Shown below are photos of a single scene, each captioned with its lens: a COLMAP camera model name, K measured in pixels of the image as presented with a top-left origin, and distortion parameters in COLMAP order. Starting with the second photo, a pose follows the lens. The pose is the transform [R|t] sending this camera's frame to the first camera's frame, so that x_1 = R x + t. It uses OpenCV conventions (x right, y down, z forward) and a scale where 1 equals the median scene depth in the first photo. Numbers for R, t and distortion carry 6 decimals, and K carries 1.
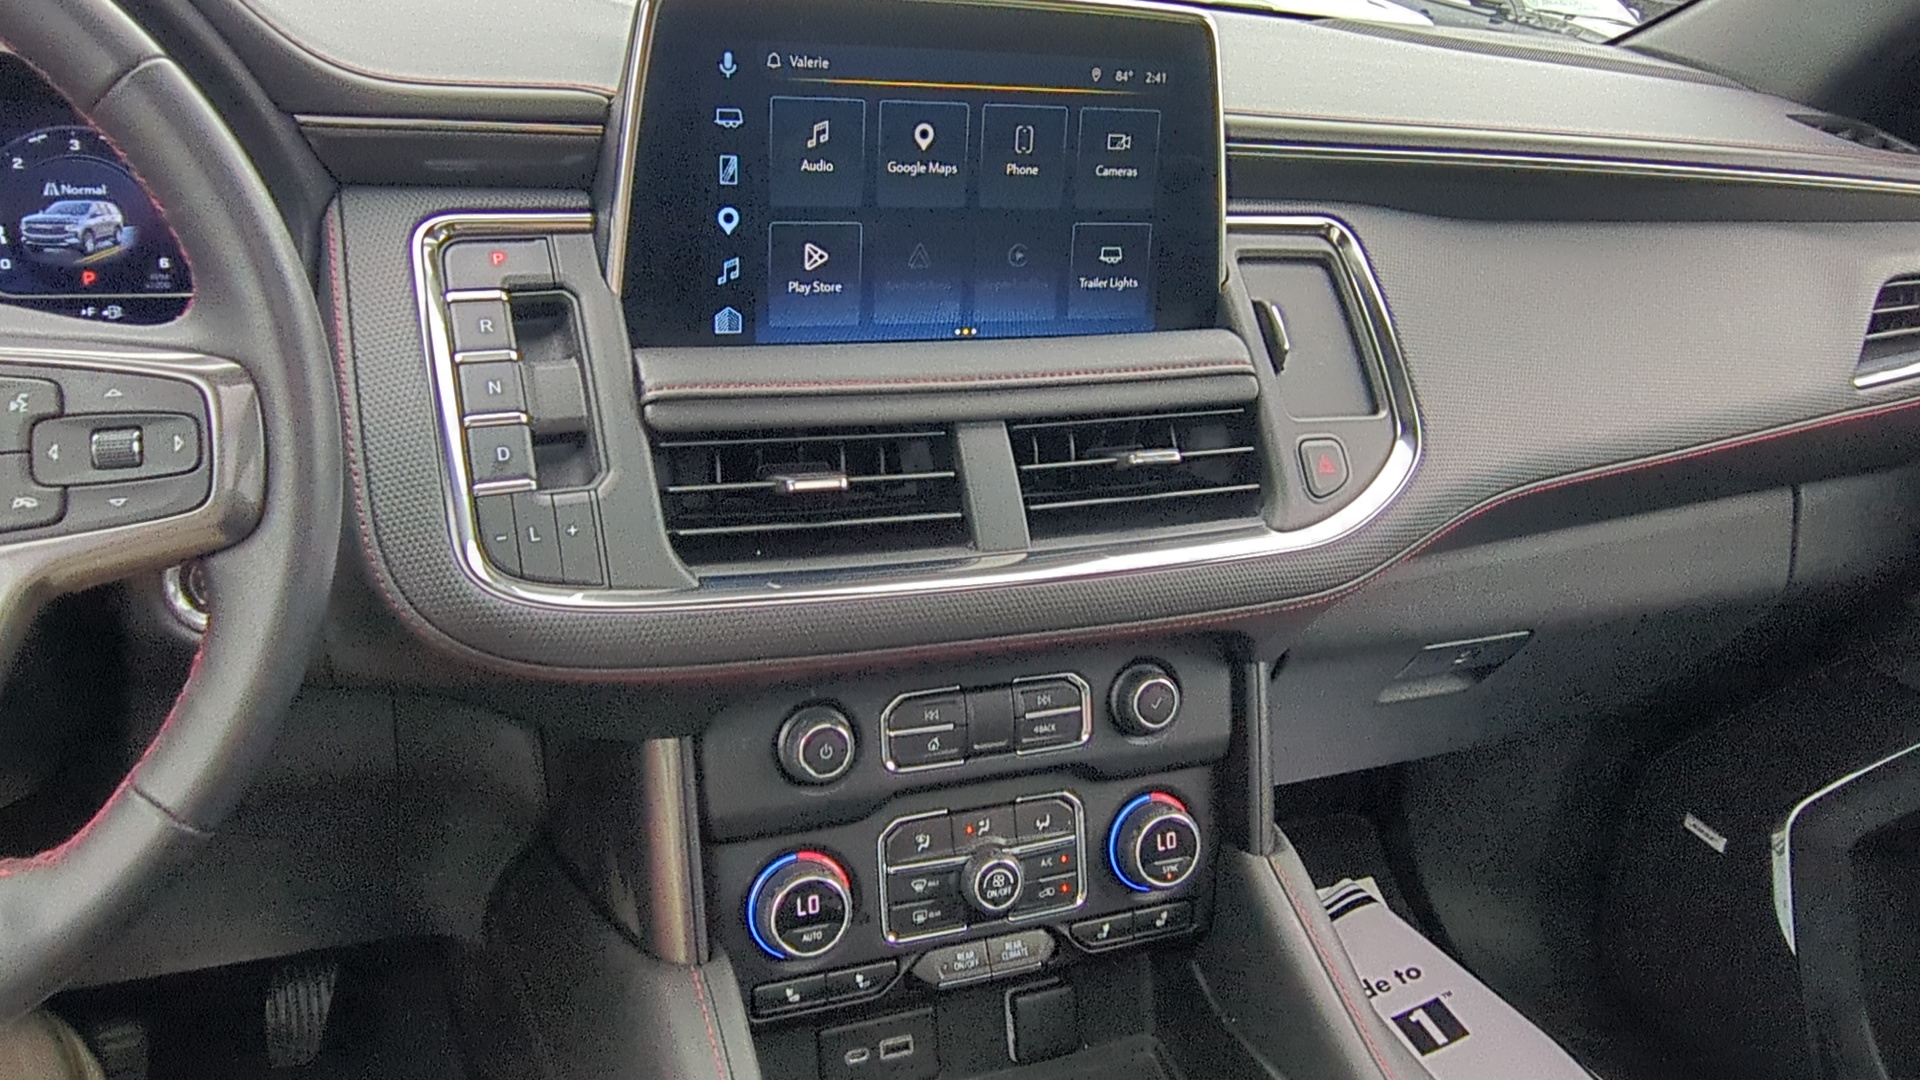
lens RADIAL K [[1564.9, 0, 968.6], [0, 1564.9, 528.8], [0, 0, 1]] dist [0.003914, -0.007288]
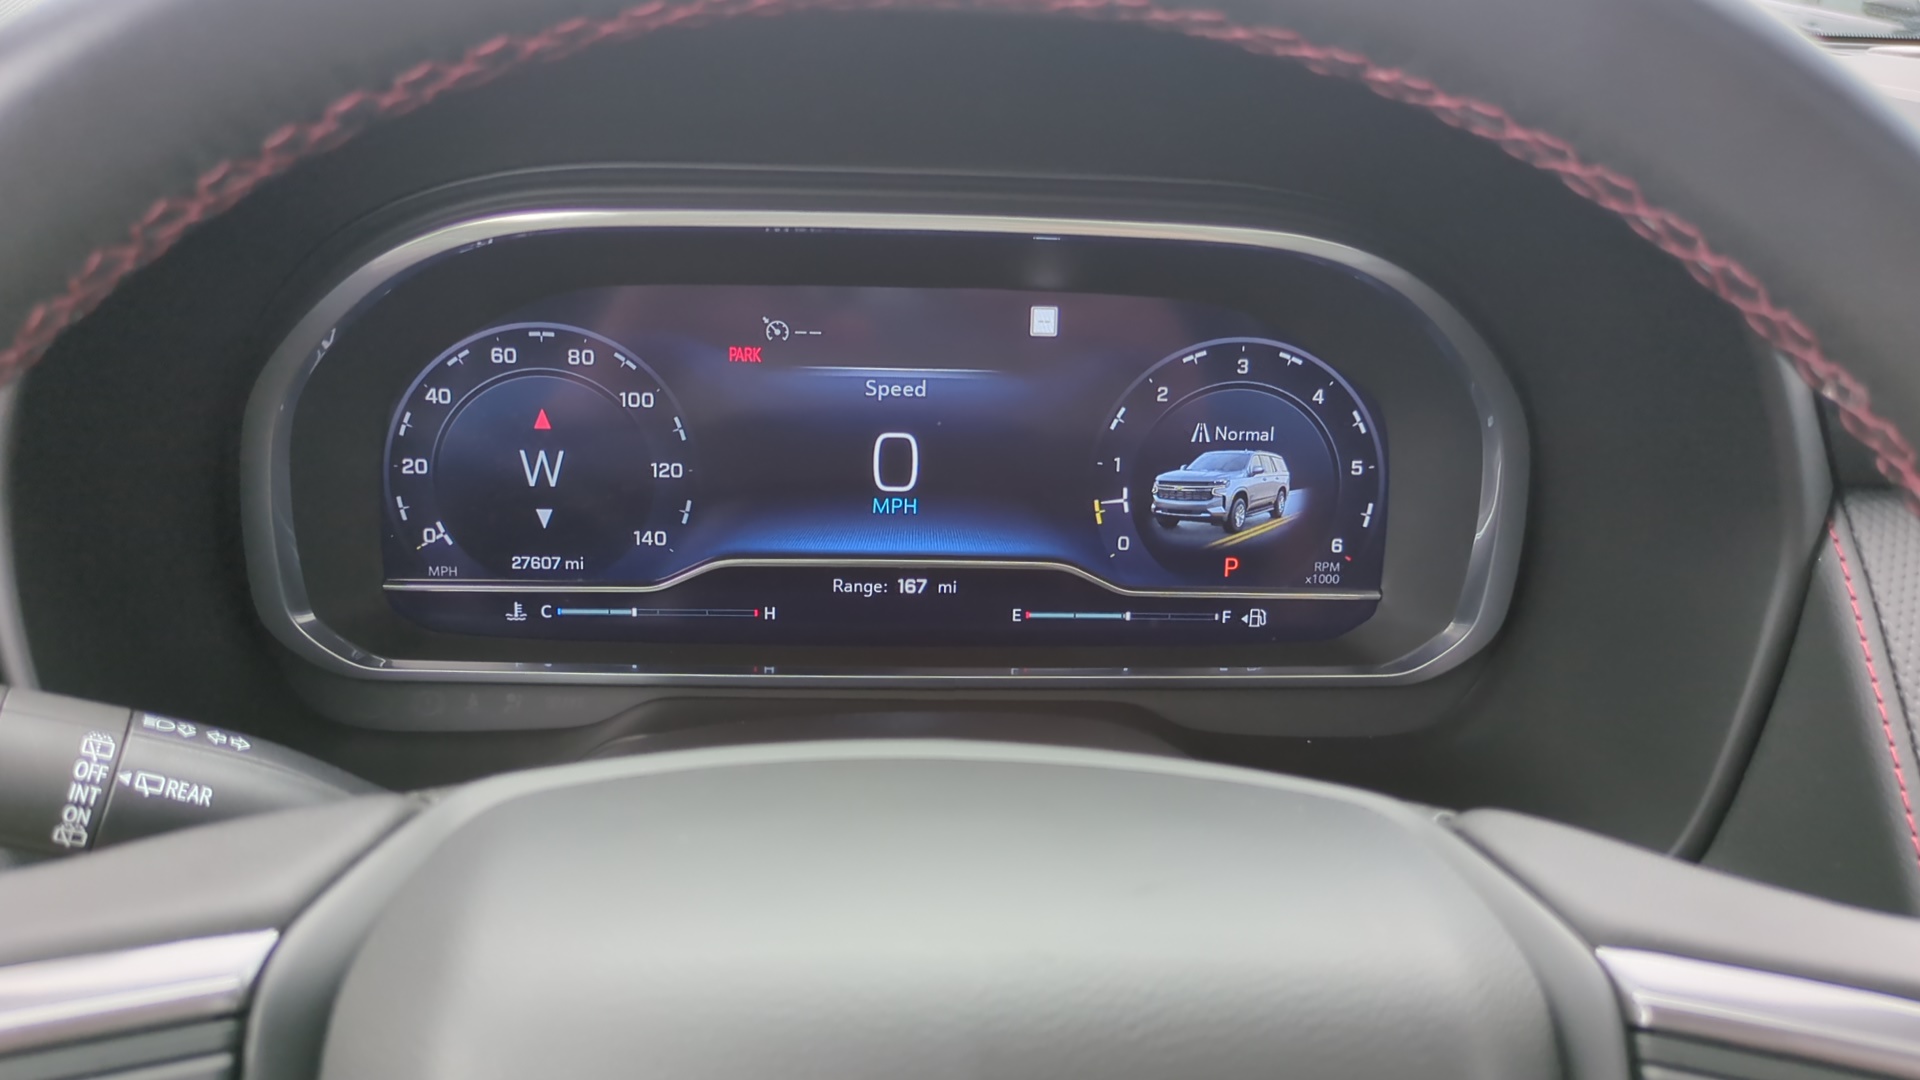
lens RADIAL K [[1641.3, 0, 958.3], [0, 1641.3, 532.7], [0, 0, 1]] dist [0.027540, 0.006533]
pose [[0.939100, 0.068662, -0.336716, -0.440620], [-0.085680, 0.995675, -0.035926, -0.140107], [0.332792, 0.062588, 0.940921, 0.321552]]
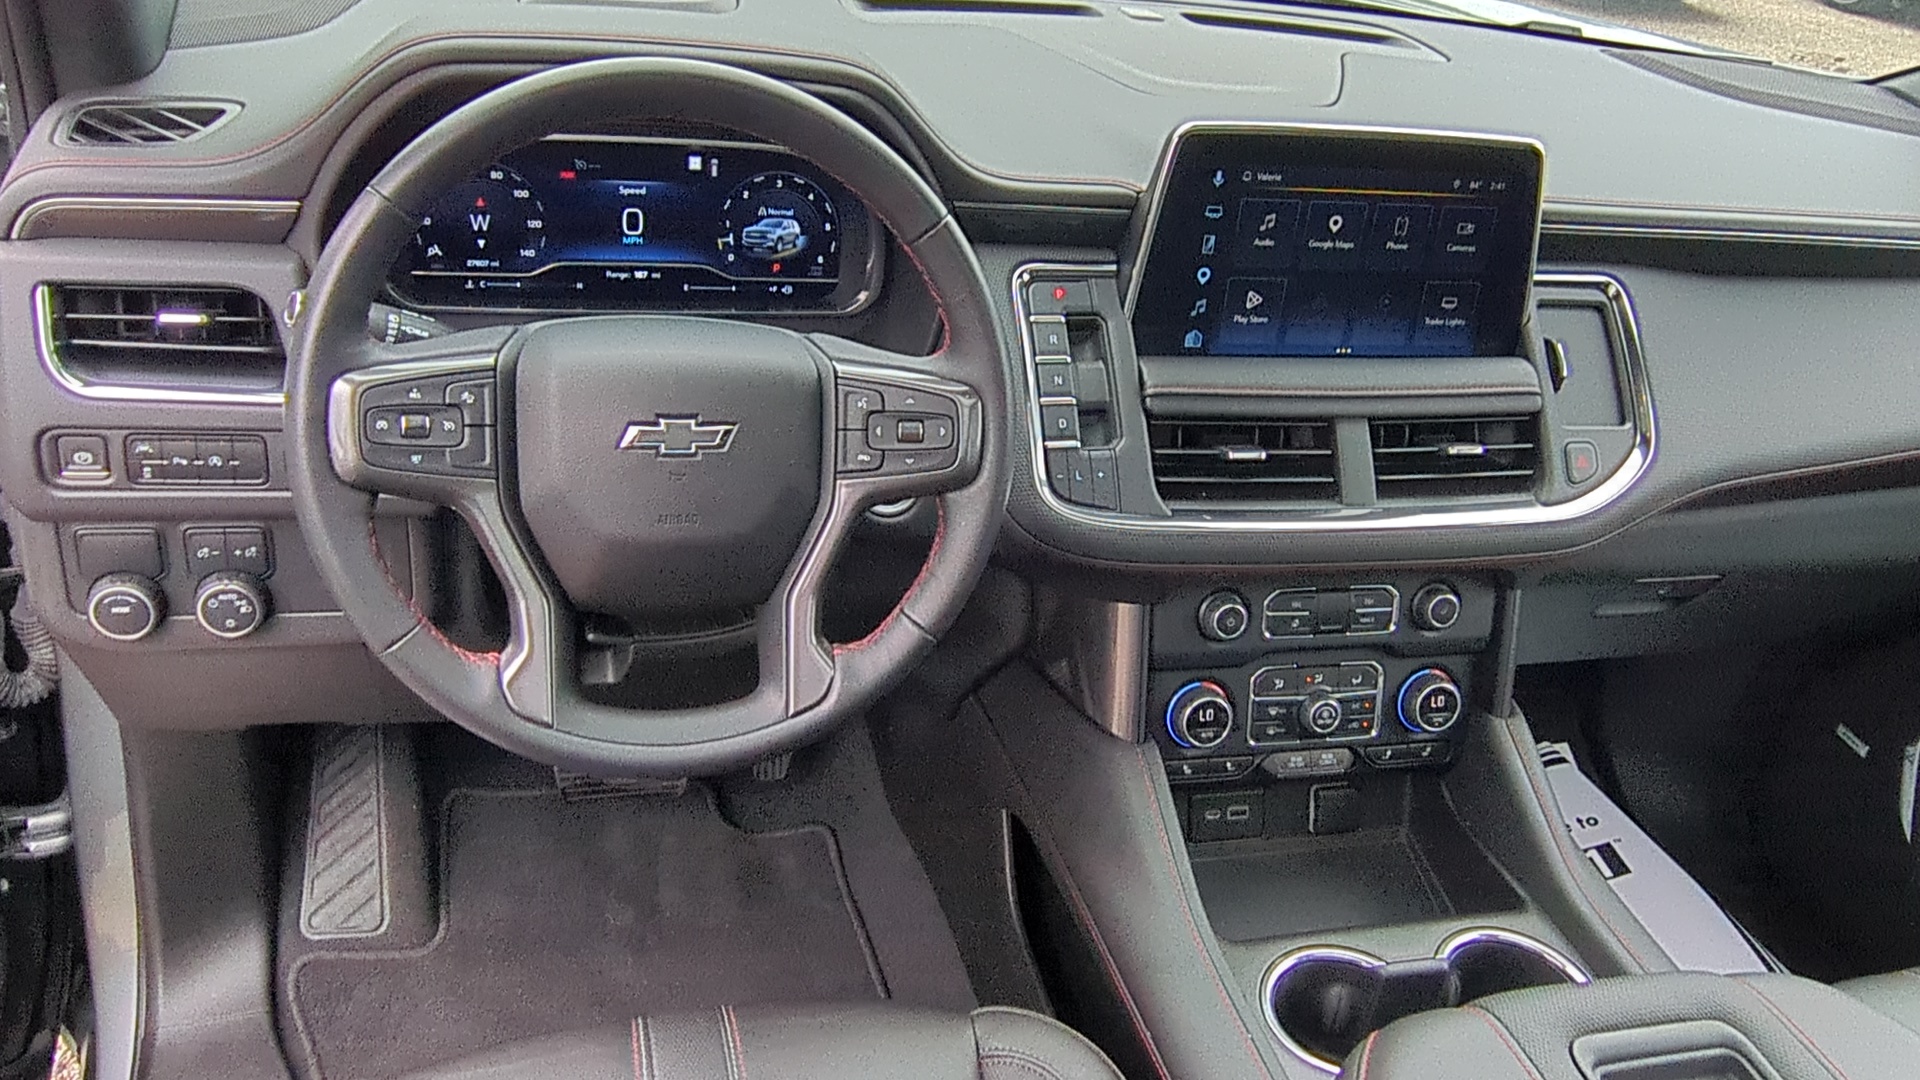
lens RADIAL K [[1564.9, 0, 968.6], [0, 1564.9, 528.8], [0, 0, 1]] dist [0.003914, -0.007288]
pose [[0.987227, 0.103692, -0.120959, -0.158735], [-0.088731, 0.988416, 0.123130, -0.112402], [0.132325, -0.110824, 0.984991, -0.536339]]
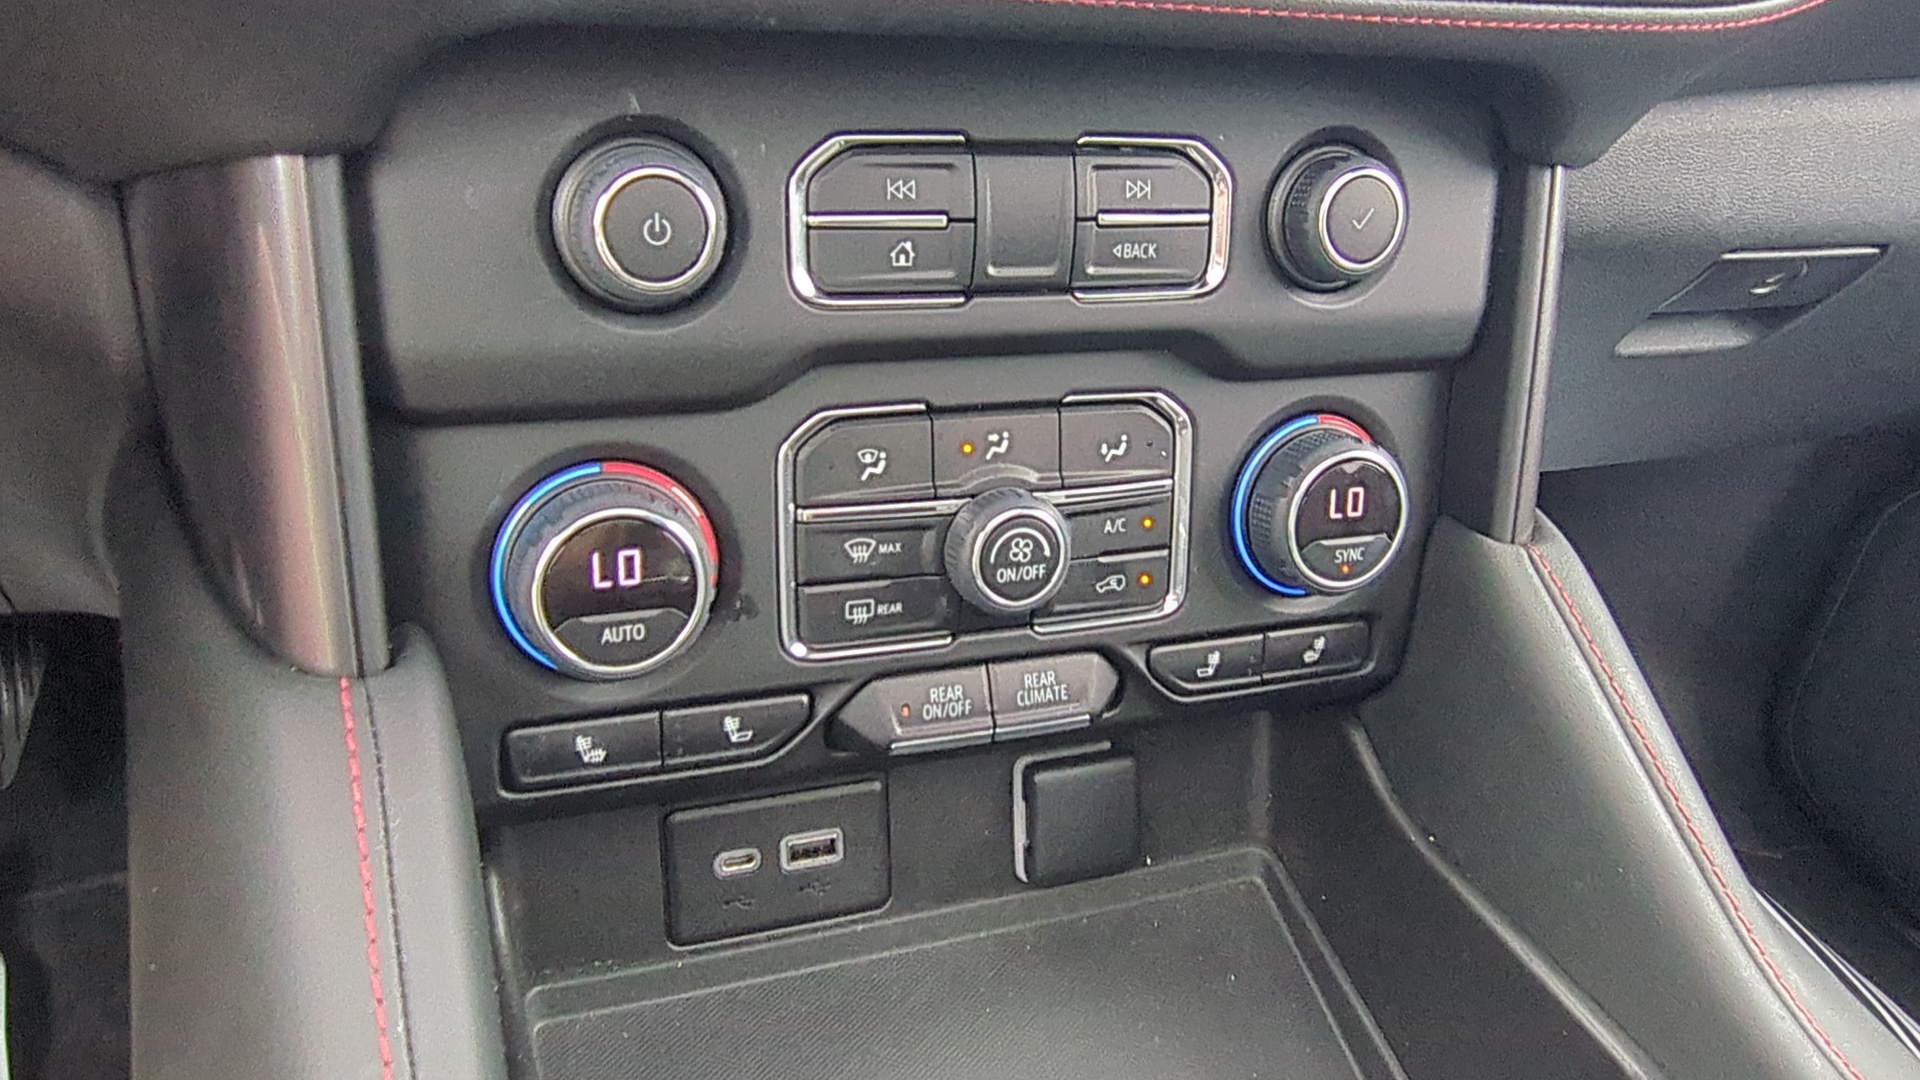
lens RADIAL K [[1564.9, 0, 968.6], [0, 1564.9, 528.8], [0, 0, 1]] dist [0.003914, -0.007288]
pose [[0.998239, 0.059308, -0.001486, 0.002935], [-0.058351, 0.986029, 0.156018, 0.140576], [0.010718, -0.155656, 0.987753, 0.507194]]
